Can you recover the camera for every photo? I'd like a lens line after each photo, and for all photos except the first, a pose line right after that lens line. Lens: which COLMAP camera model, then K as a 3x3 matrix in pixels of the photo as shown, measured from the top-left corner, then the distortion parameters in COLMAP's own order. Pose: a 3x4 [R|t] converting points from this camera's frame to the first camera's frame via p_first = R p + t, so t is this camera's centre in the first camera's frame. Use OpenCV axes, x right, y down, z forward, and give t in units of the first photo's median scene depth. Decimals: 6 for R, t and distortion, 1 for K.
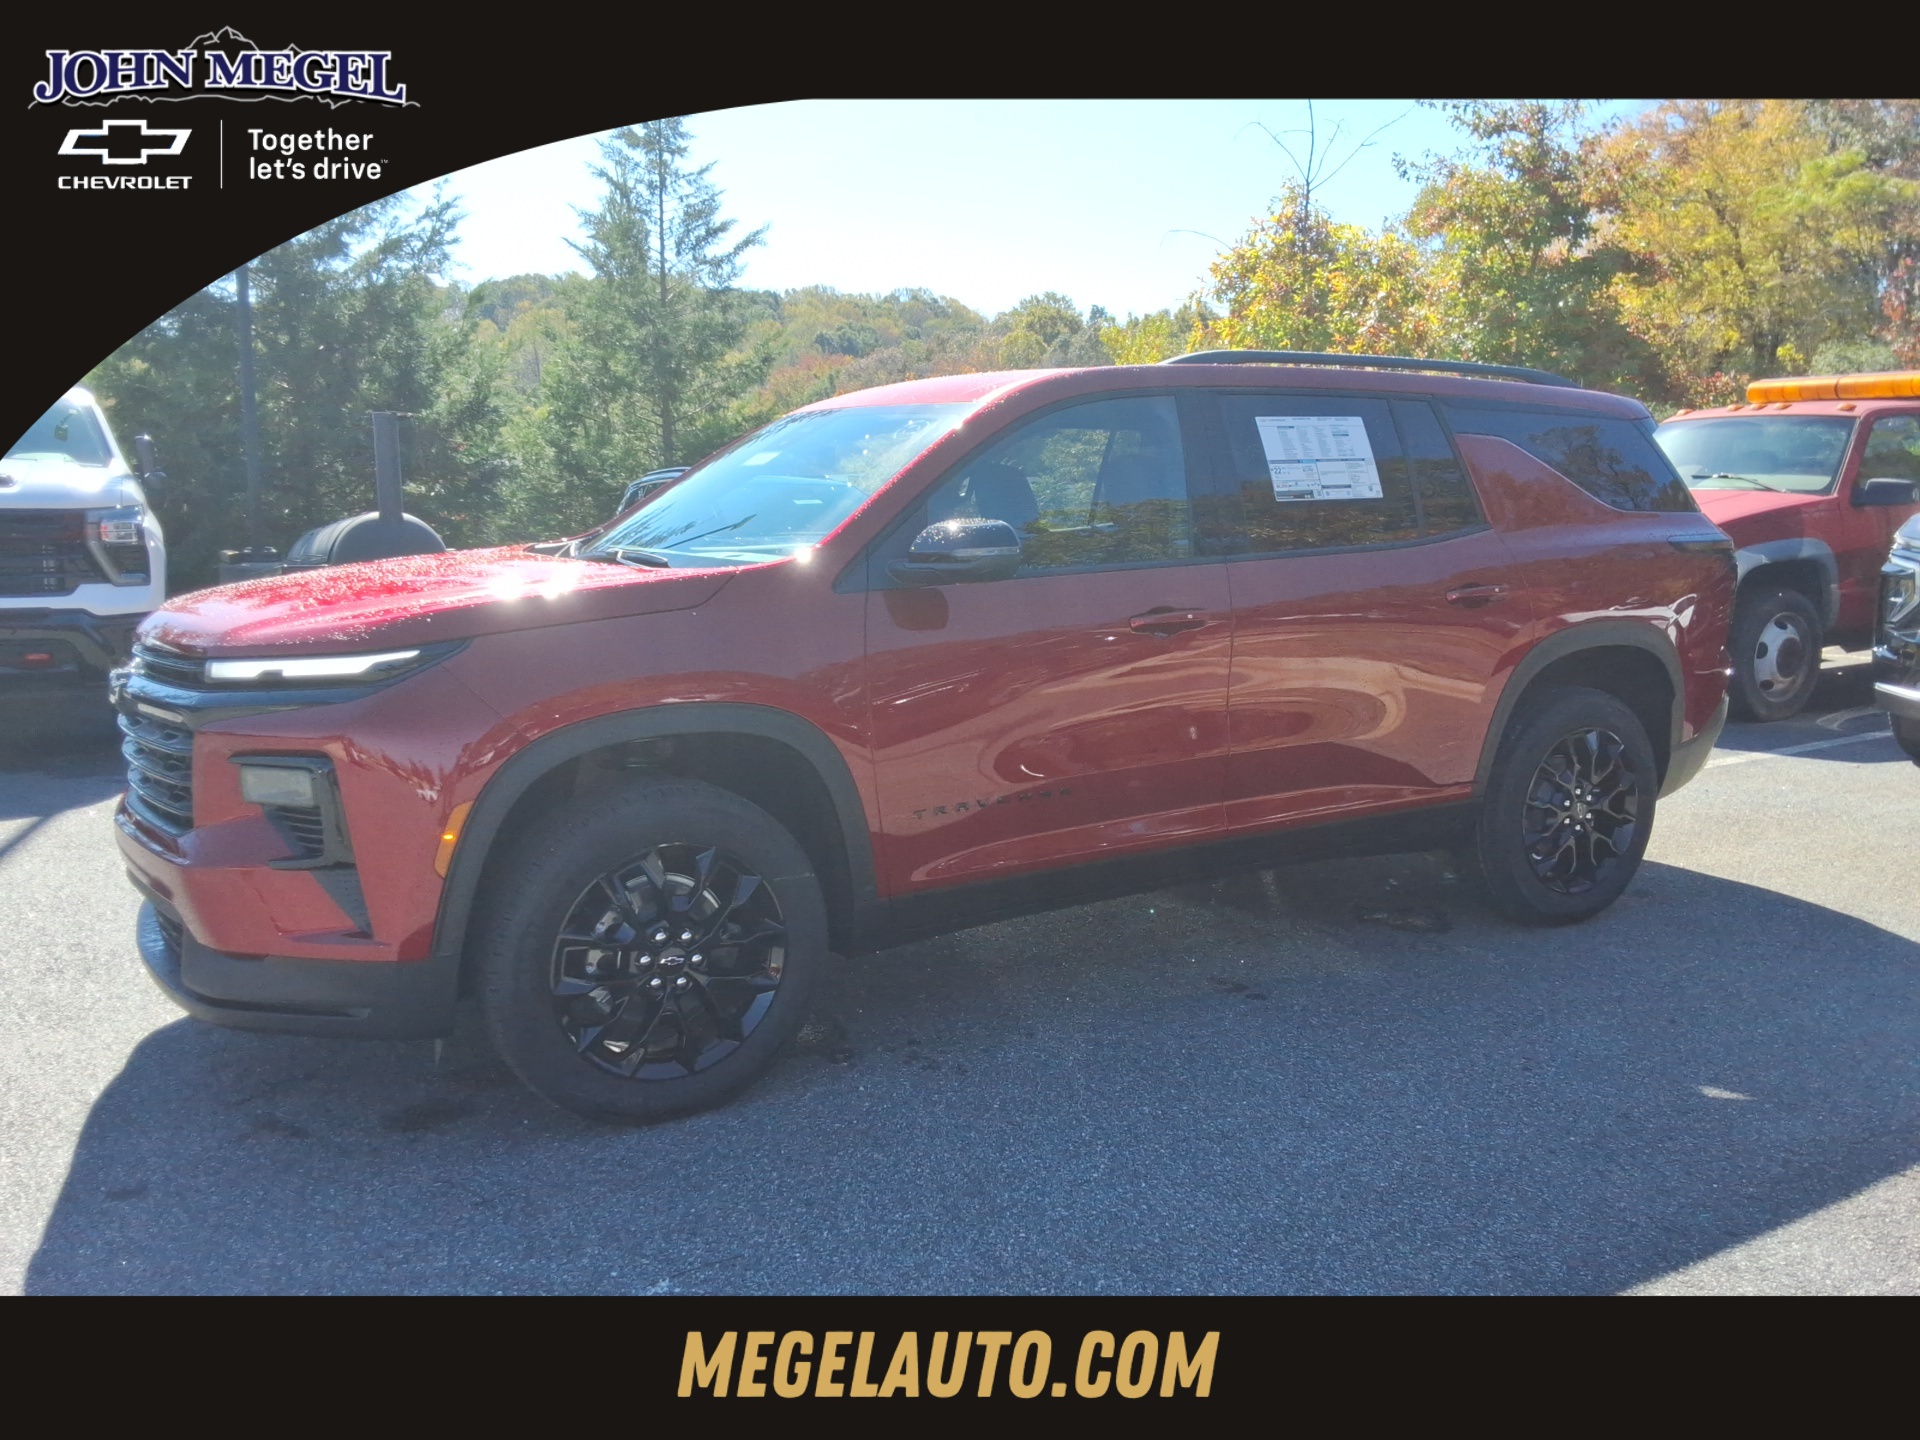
lens RADIAL K [[1526.4, 0, 968.3], [0, 1526.4, 724.7], [0, 0, 1]] dist [0.137611, -0.226545]
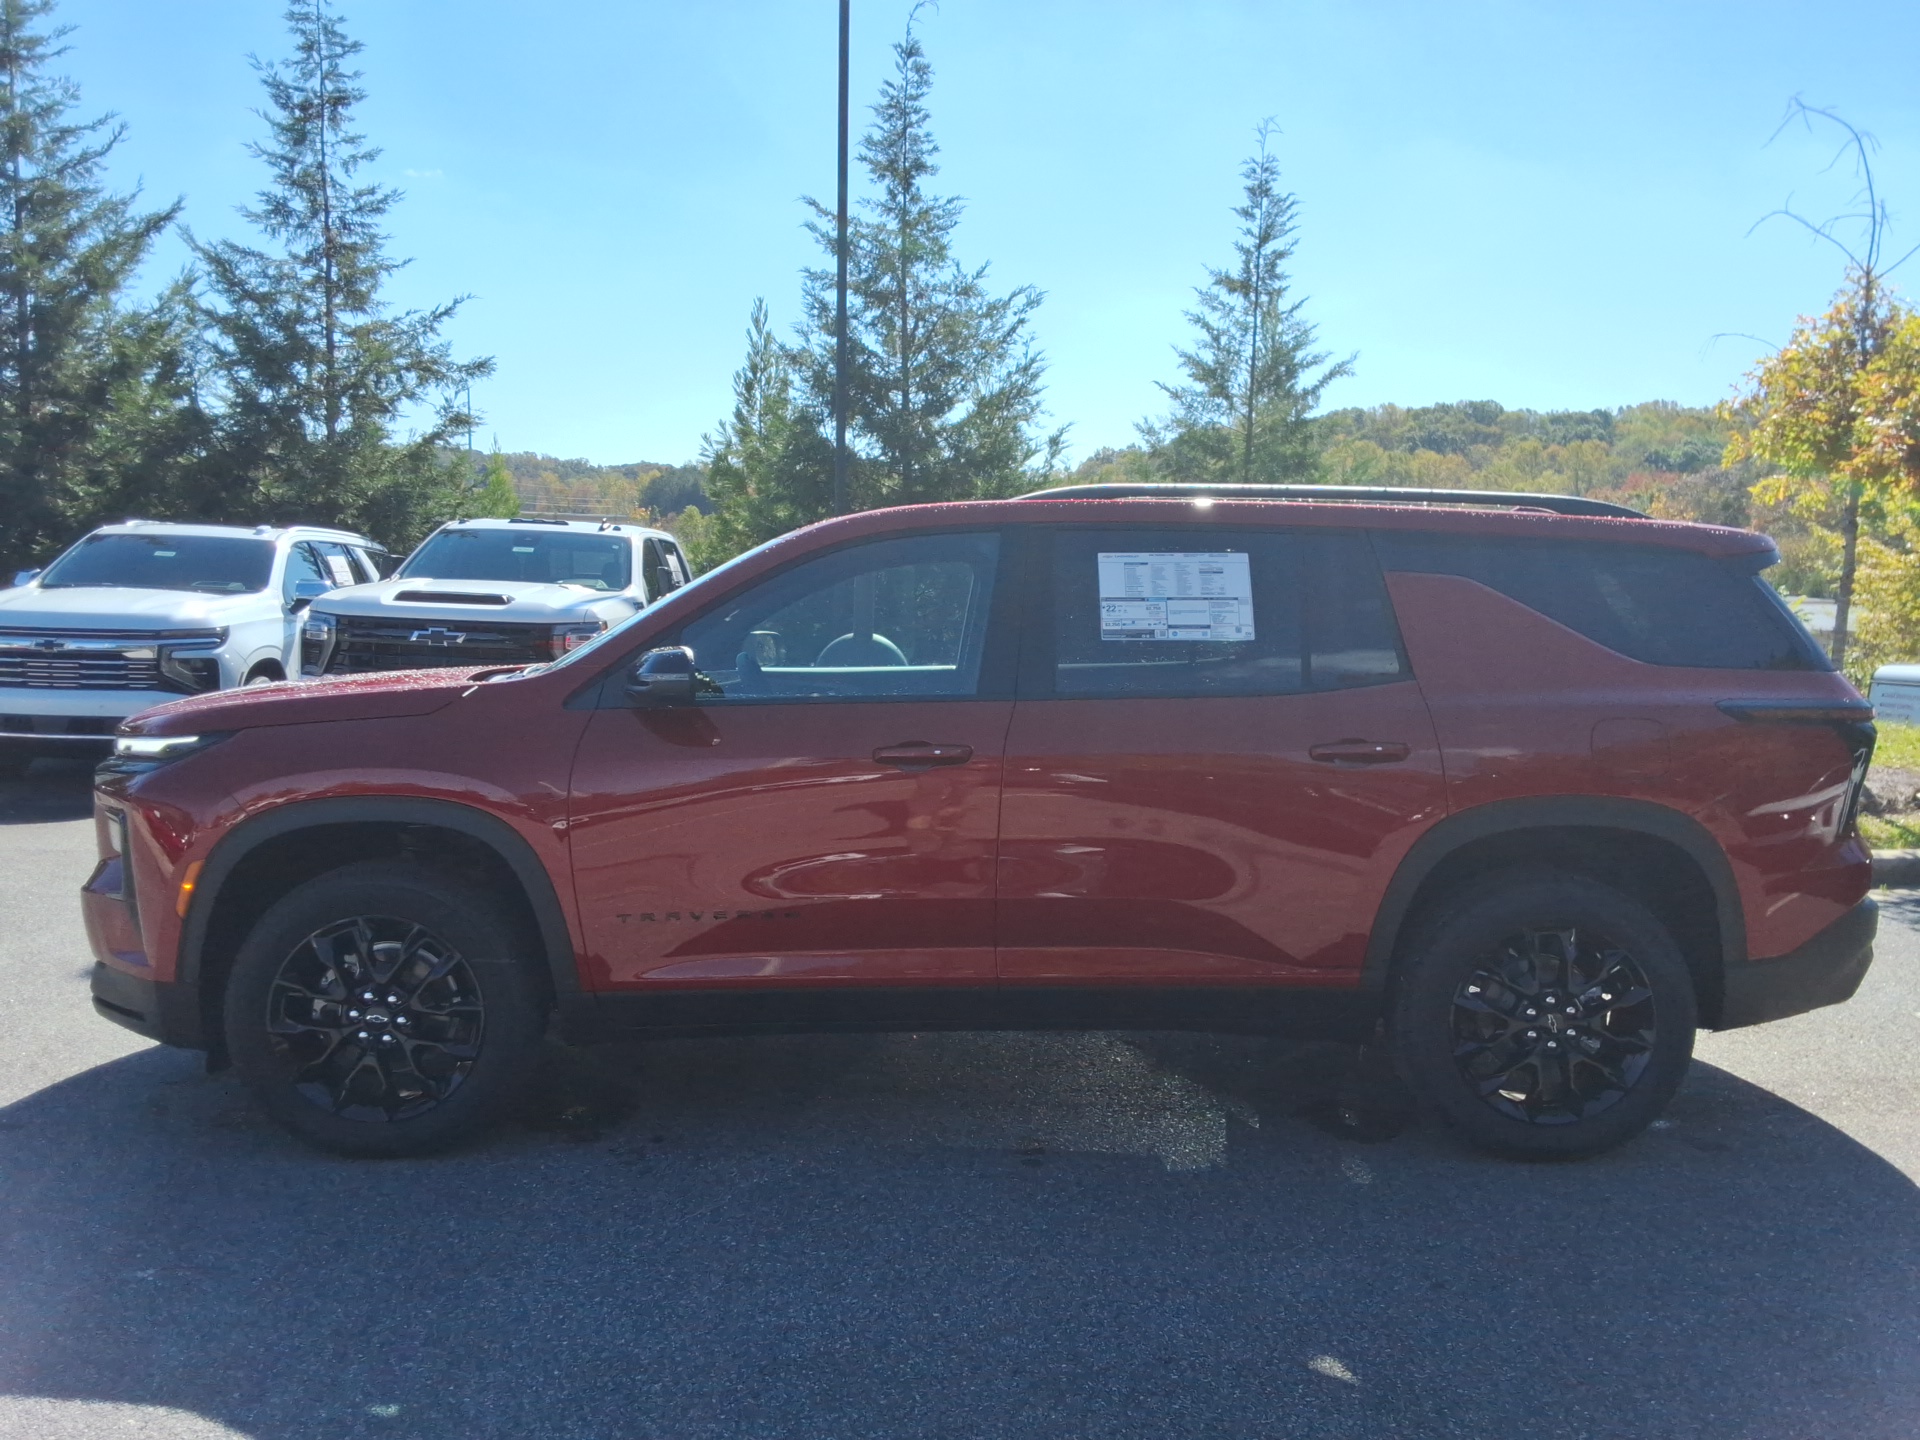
lens RADIAL K [[1526.4, 0, 968.3], [0, 1526.4, 724.7], [0, 0, 1]] dist [0.137611, -0.226545]
pose [[0.876851, 0.053547, -0.477771, 0.573841], [-0.091488, 0.994203, -0.056481, -0.031230], [0.471977, 0.093236, 0.876667, 0.130537]]
